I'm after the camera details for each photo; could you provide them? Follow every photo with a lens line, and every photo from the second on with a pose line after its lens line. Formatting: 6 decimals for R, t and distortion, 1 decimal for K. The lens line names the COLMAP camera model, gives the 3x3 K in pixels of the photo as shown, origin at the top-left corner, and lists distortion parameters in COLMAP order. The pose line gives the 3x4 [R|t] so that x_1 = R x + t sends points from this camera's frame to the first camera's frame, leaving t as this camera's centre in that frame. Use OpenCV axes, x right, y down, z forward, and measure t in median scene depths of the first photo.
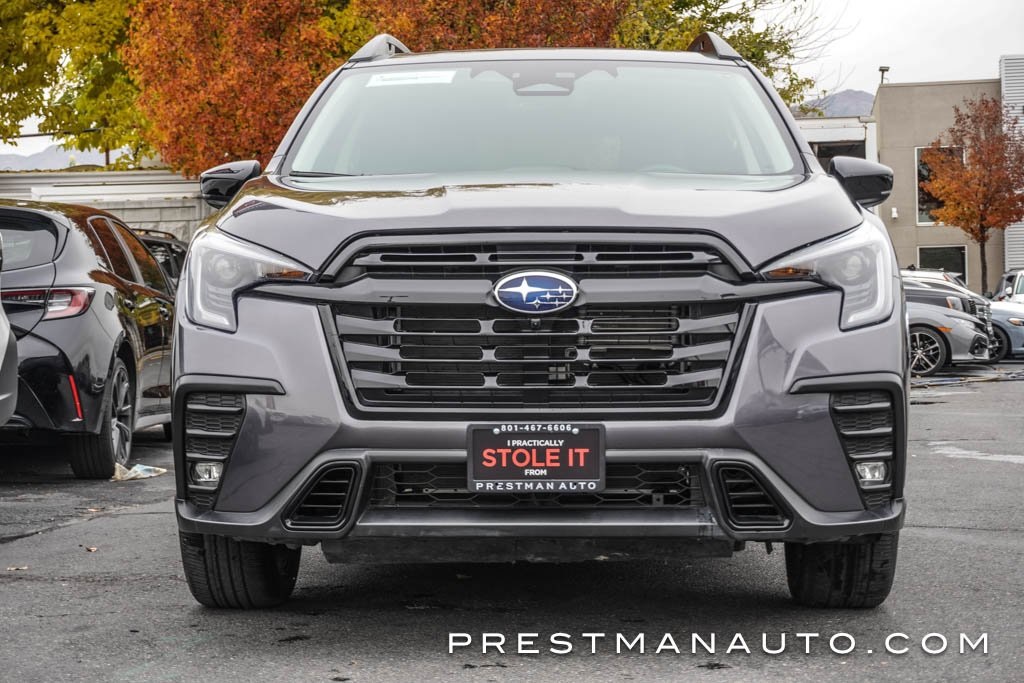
lens RADIAL K [[2107.8, 0, 512.0], [0, 2107.8, 341.5], [0, 0, 1]] dist [0.055921, 0.542789]
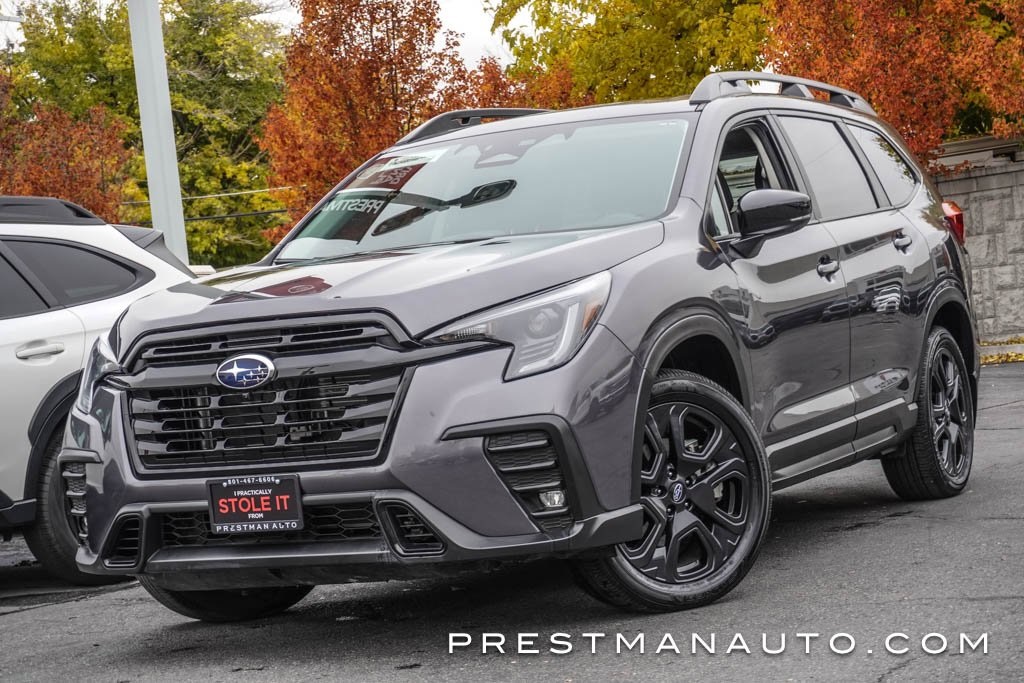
lens RADIAL K [[2259.8, 0, 512.0], [0, 2259.8, 341.5], [0, 0, 1]] dist [0.020747, 0.590612]
pose [[0.894344, -0.075359, -0.440987, 0.742564], [0.083104, 0.996539, -0.001757, -0.025705], [0.439593, -0.035076, 0.897512, -0.128947]]
